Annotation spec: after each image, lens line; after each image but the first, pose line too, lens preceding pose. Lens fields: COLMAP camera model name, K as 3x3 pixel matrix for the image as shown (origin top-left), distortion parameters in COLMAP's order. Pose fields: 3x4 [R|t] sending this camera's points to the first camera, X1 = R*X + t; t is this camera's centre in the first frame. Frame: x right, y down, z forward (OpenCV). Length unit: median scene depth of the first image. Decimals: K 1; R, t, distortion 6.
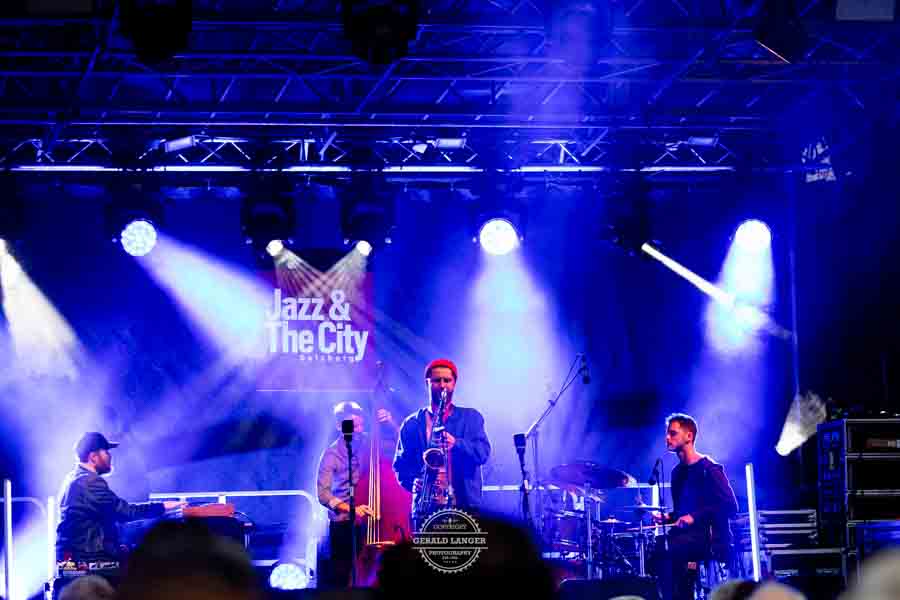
lens RADIAL K [[3582.9, 0, 449.9], [0, 3582.9, 300.6], [0, 0, 1]] dist [0.134407, 0.000000]
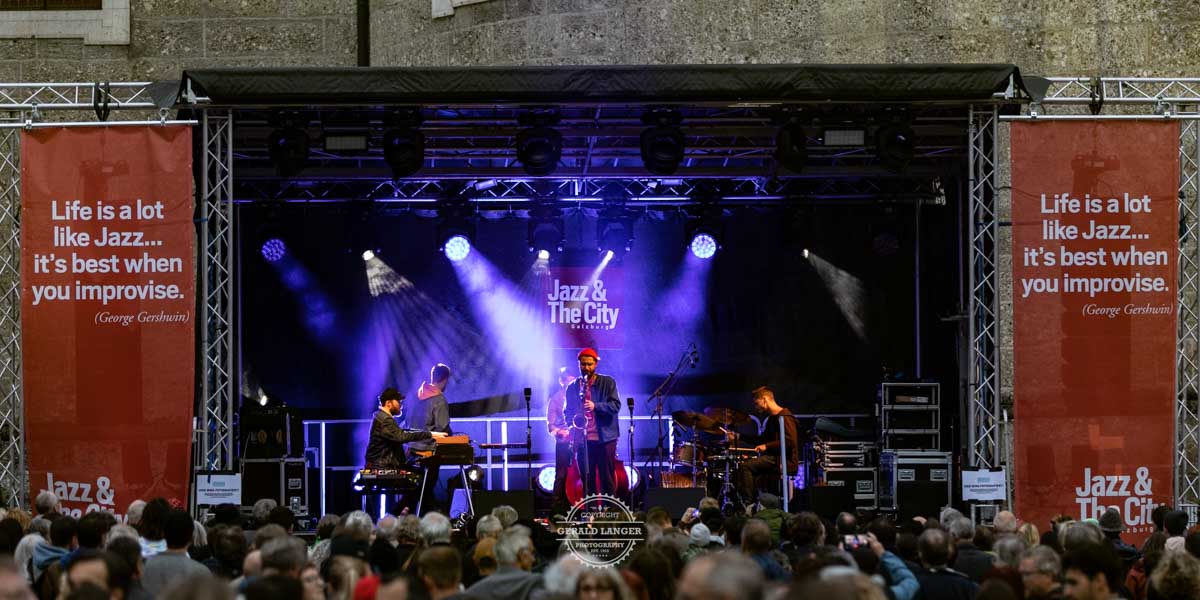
lens RADIAL K [[4426.1, 0, 600.0], [0, 4426.1, 299.7], [0, 0, 1]] dist [-0.035957, 0.000000]
pose [[0.984988, 0.012694, -0.172157, 0.284200], [-0.003127, 0.998441, 0.055729, -0.096896], [0.172596, -0.054354, 0.983492, -0.792986]]
